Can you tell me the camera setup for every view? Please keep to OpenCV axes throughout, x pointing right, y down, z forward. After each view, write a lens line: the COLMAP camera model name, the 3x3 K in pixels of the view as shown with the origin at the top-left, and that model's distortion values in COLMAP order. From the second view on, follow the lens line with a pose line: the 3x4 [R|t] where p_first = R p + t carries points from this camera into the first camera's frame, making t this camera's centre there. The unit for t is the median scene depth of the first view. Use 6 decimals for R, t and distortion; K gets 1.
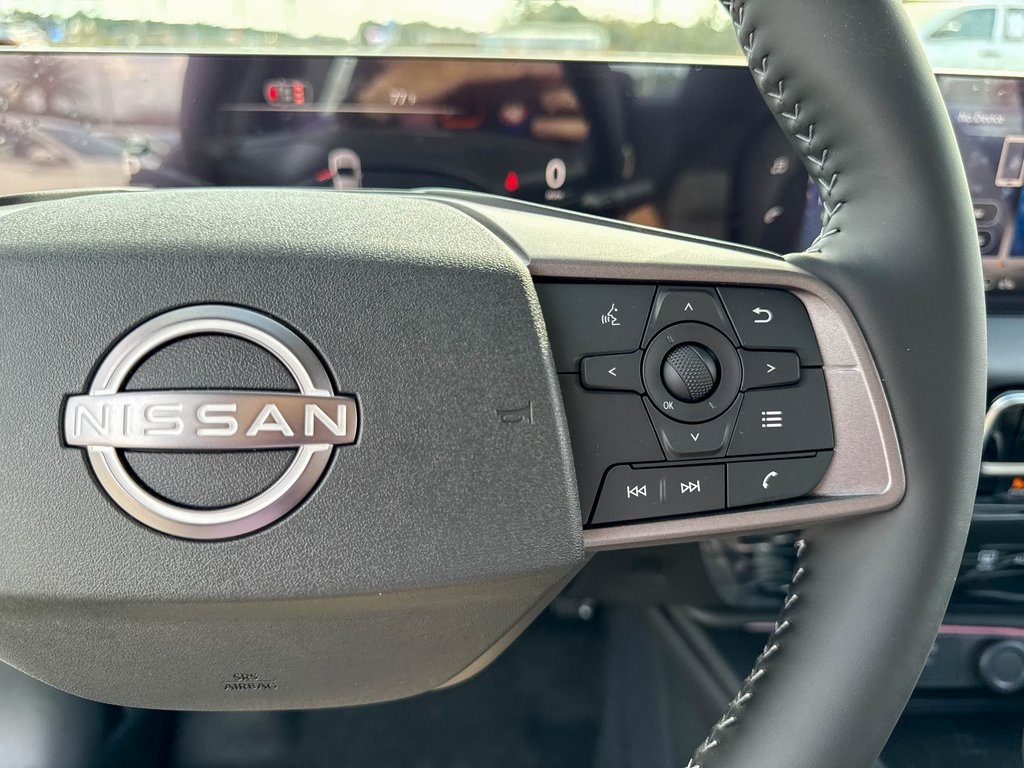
lens RADIAL K [[732.0, 0, 512.0], [0, 732.0, 384.0], [0, 0, 1]] dist [0.003722, -0.007457]
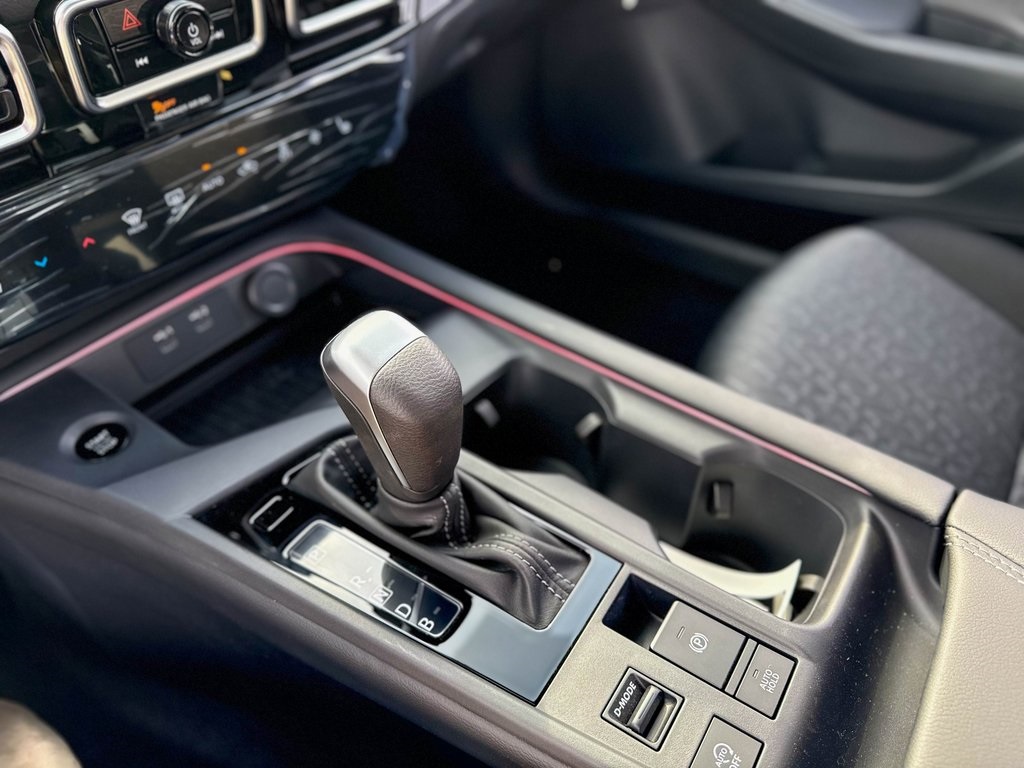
lens RADIAL K [[724.8, 0, 512.0], [0, 724.8, 384.0], [0, 0, 1]] dist [0.003552, -0.051996]
pose [[0.606815, -0.567090, 0.556942, 0.667895], [0.322101, 0.816026, 0.479951, 0.314732], [-0.726654, -0.111850, 0.677837, 0.141786]]
